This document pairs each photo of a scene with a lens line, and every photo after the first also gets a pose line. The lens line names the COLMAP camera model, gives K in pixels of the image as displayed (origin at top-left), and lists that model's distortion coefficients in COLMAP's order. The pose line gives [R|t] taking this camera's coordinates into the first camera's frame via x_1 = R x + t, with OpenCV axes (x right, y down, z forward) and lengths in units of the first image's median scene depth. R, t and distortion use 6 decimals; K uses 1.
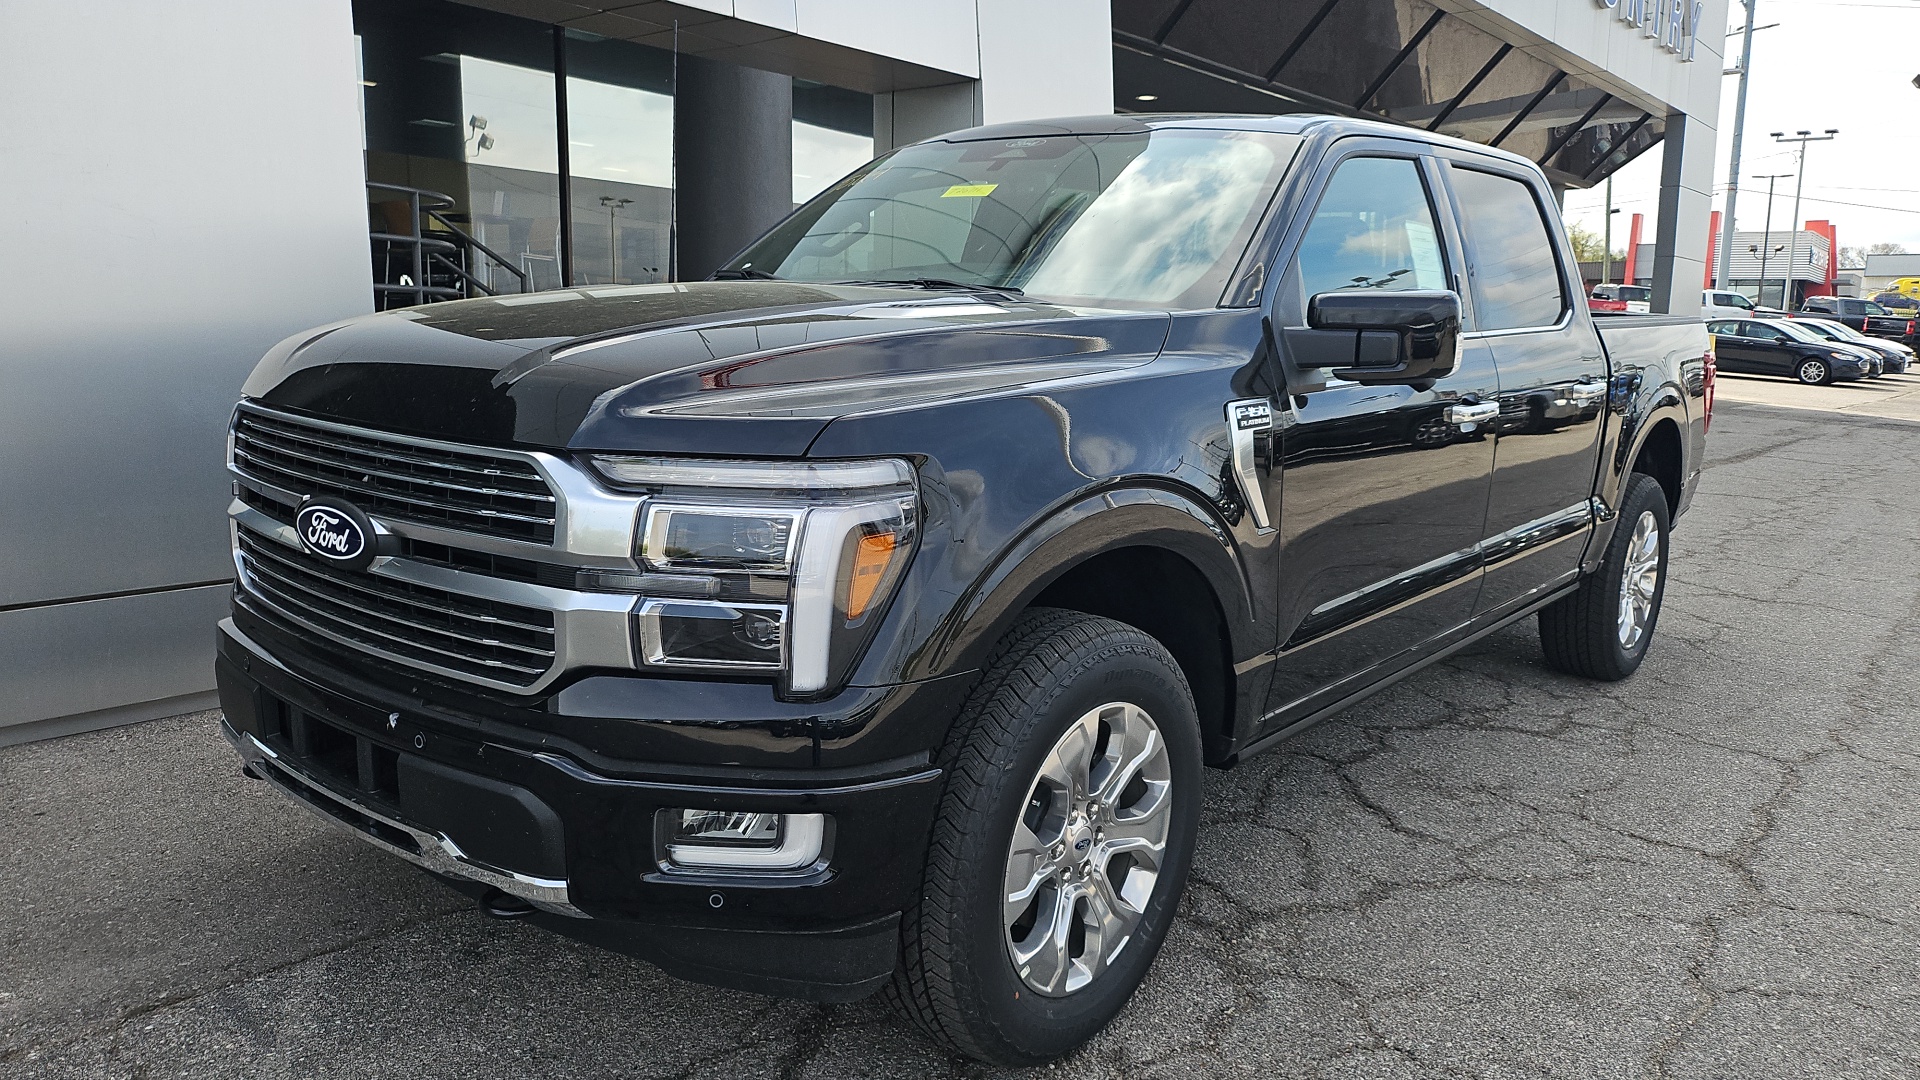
lens RADIAL K [[1445.2, 0, 1011.1], [0, 1445.2, 535.6], [0, 0, 1]] dist [0.044881, -0.076295]
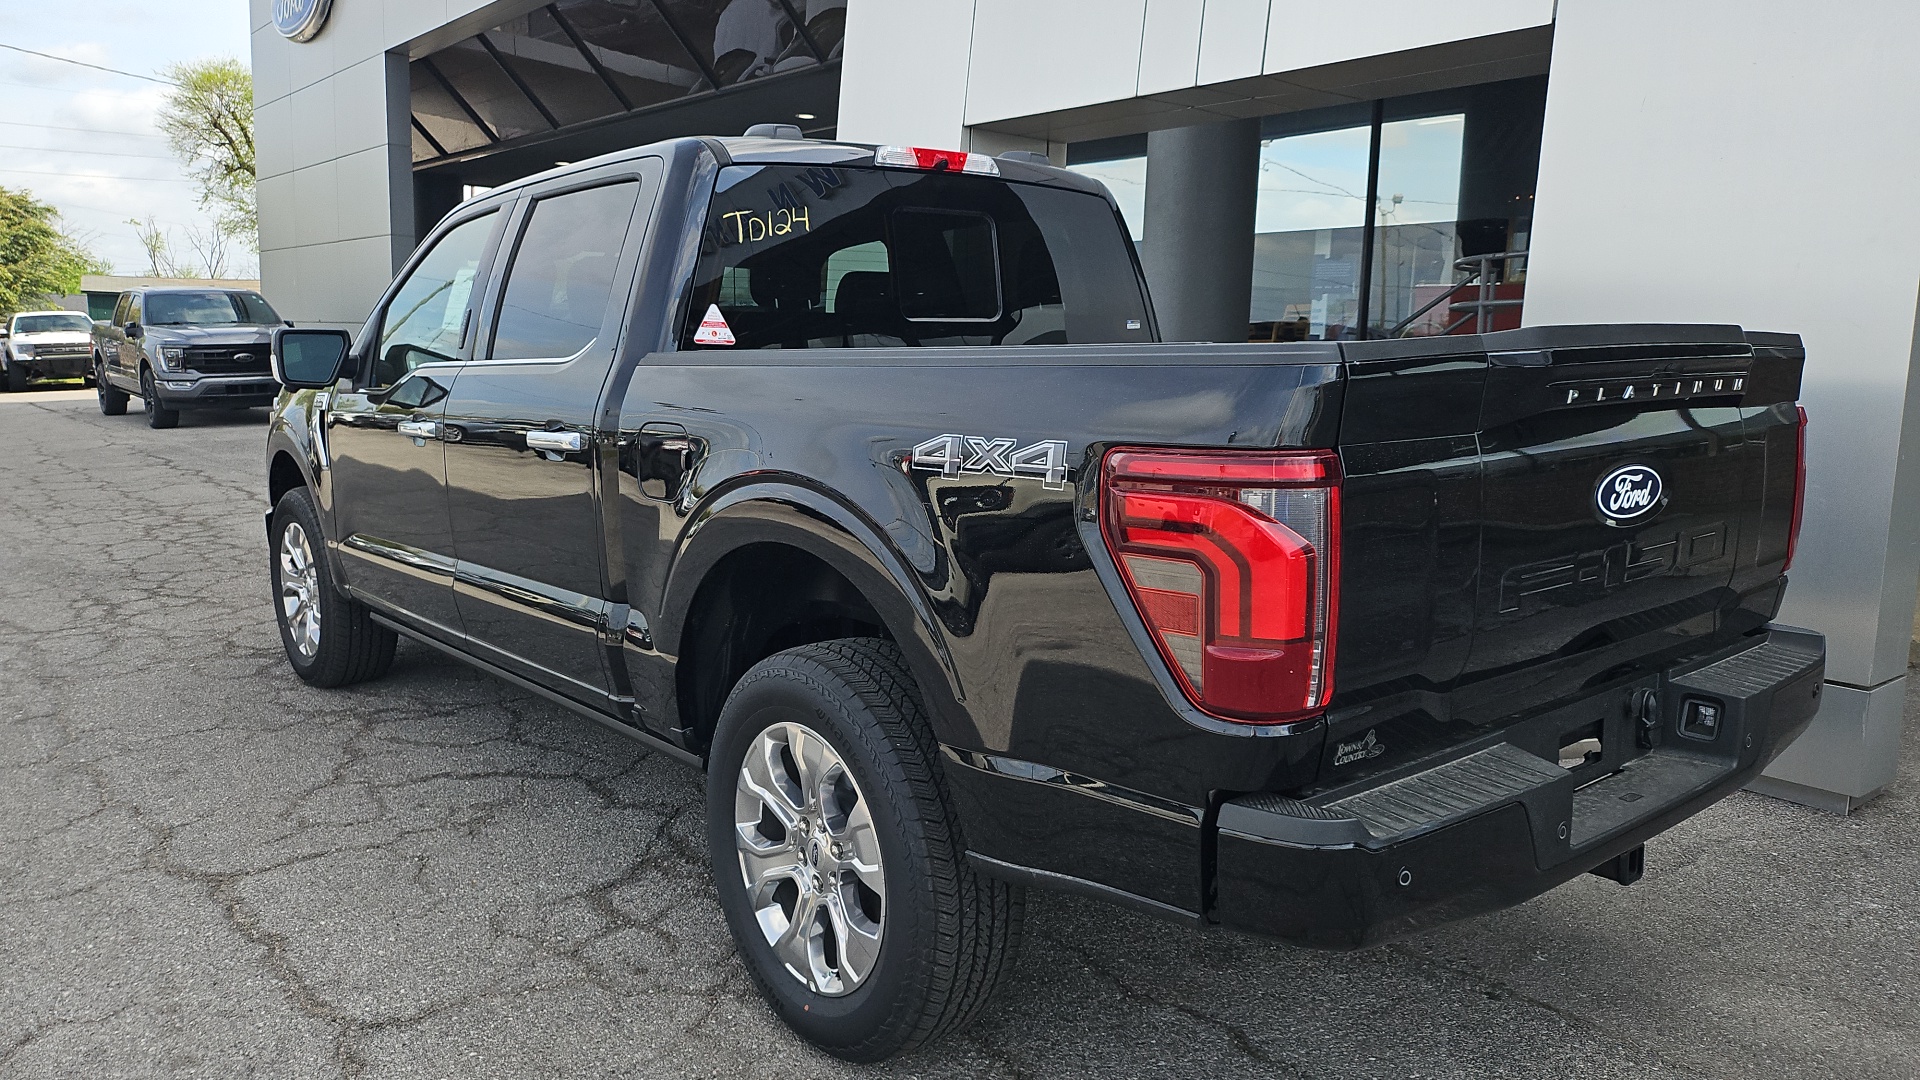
lens RADIAL K [[1404.9, 0, 1015.5], [0, 1404.9, 542.2], [0, 0, 1]] dist [0.004479, -0.057796]
pose [[-0.202220, 0.114921, -0.972574, 1.486967], [-0.177633, 0.972315, 0.151824, -0.285513], [0.963096, 0.203464, -0.176208, 1.896341]]
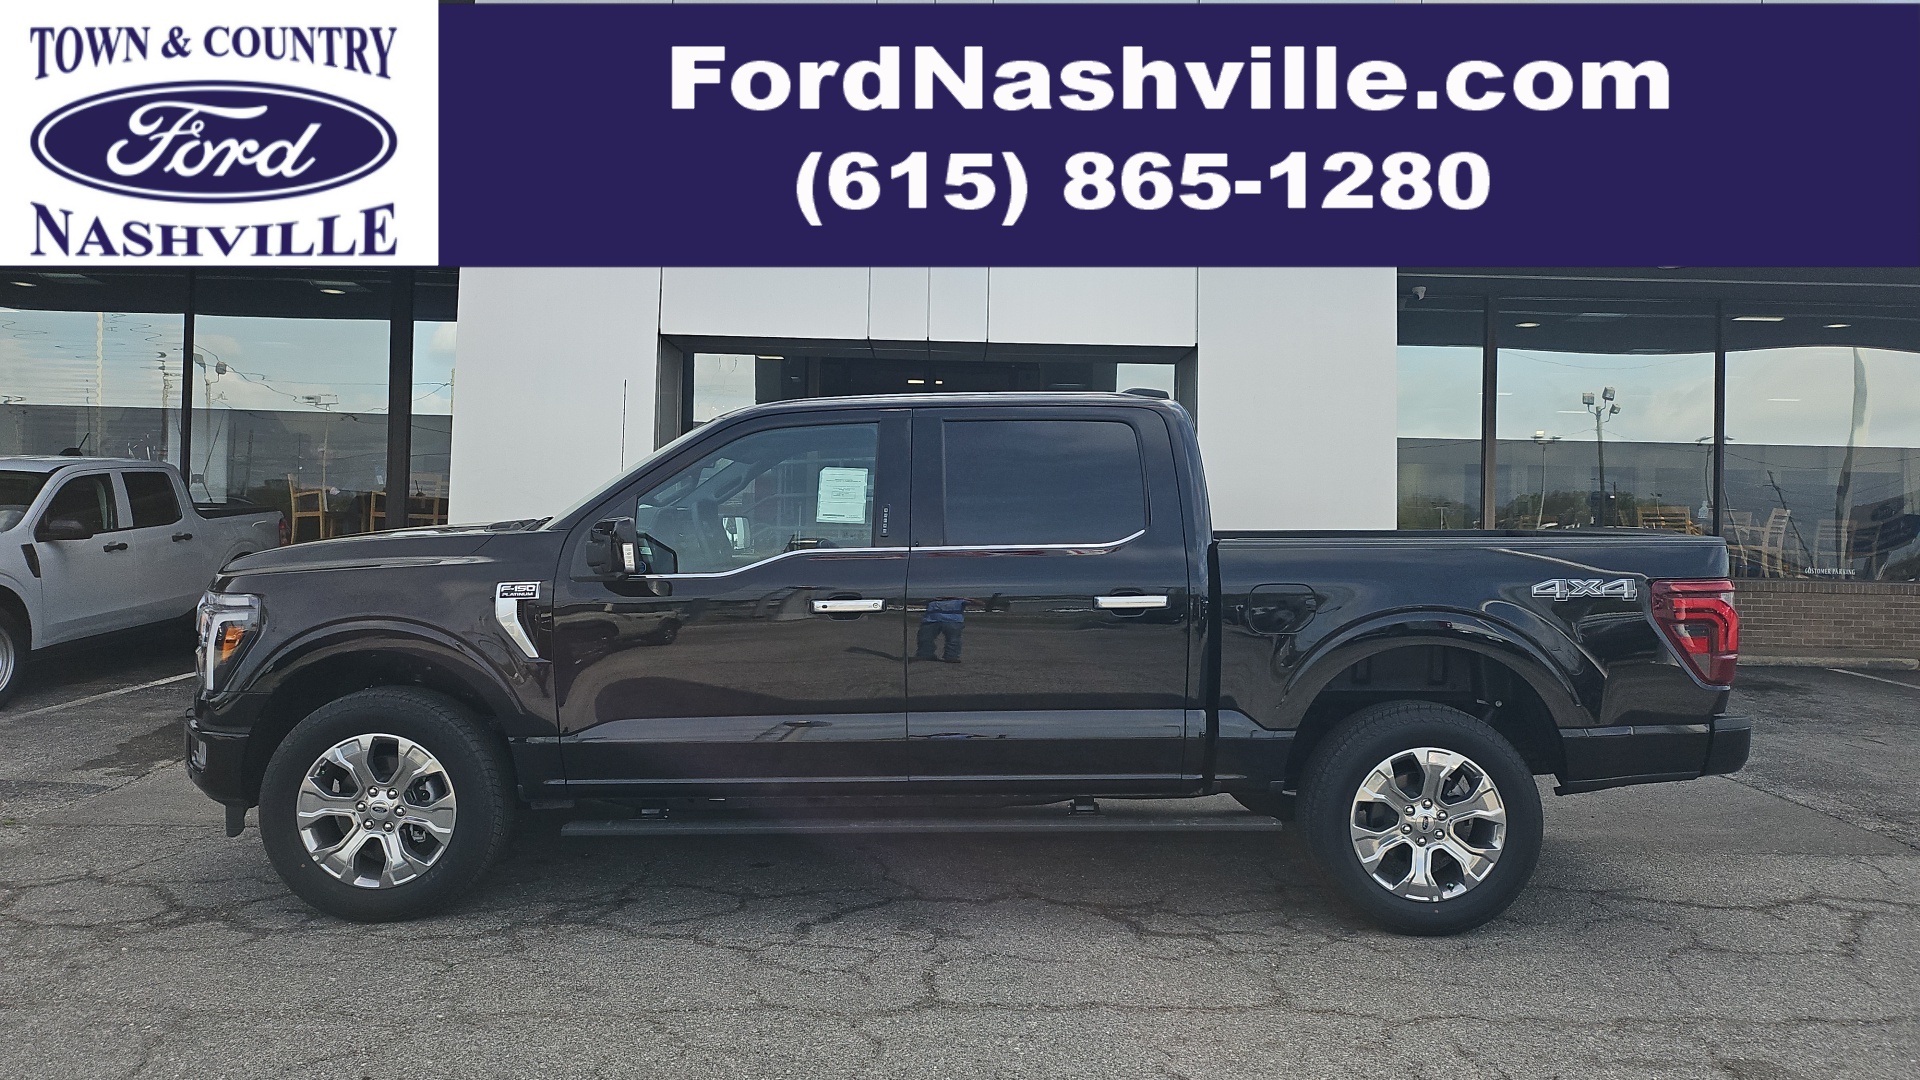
lens RADIAL K [[1435.9, 0, 958.6], [0, 1435.9, 542.0], [0, 0, 1]] dist [0.046964, -0.068217]
pose [[0.622548, -0.008284, -0.782538, 1.605115], [-0.127042, 0.985610, -0.111502, -0.013556], [0.772201, 0.168831, 0.612537, 0.296538]]
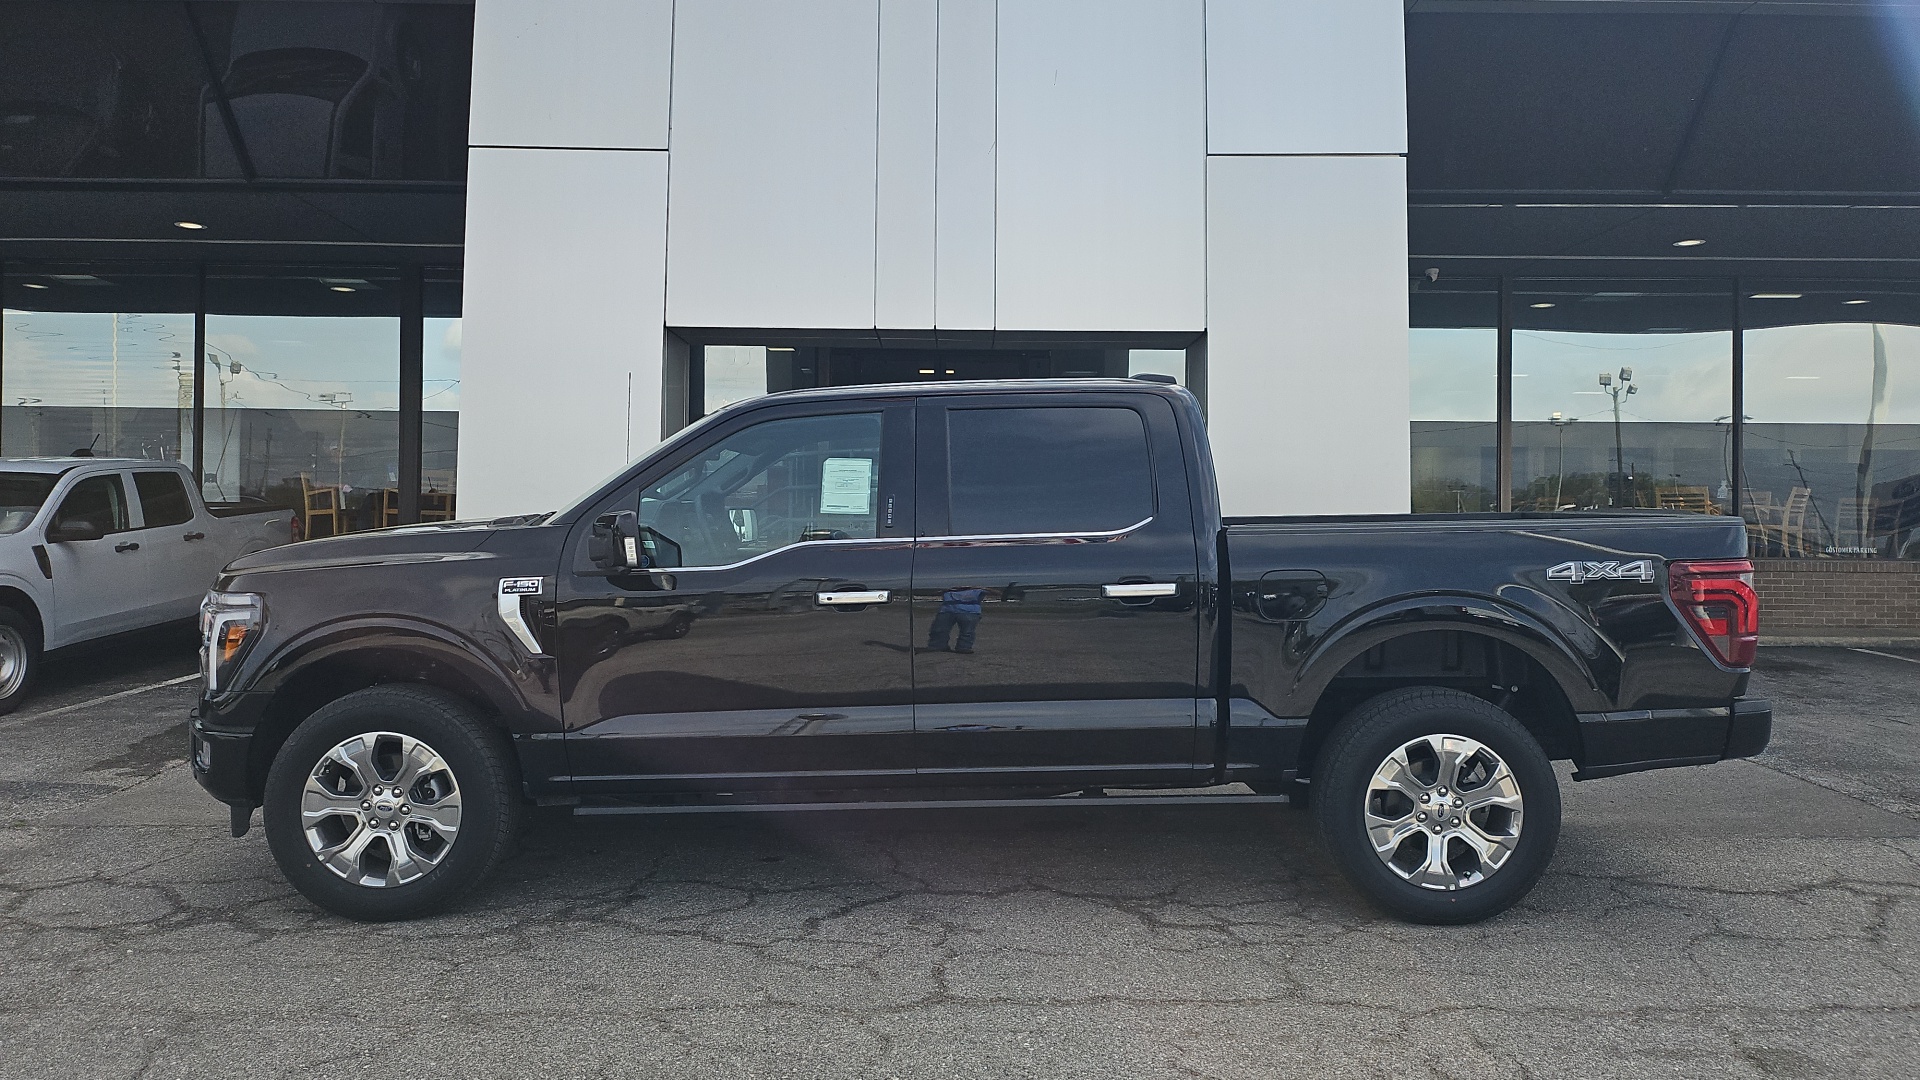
lens RADIAL K [[1435.9, 0, 958.6], [0, 1435.9, 542.0], [0, 0, 1]] dist [0.046964, -0.068217]
pose [[0.614097, -0.010449, -0.789161, 1.597357], [-0.115771, 0.987903, -0.103170, -0.016778], [0.780693, 0.154718, 0.605459, 0.315580]]
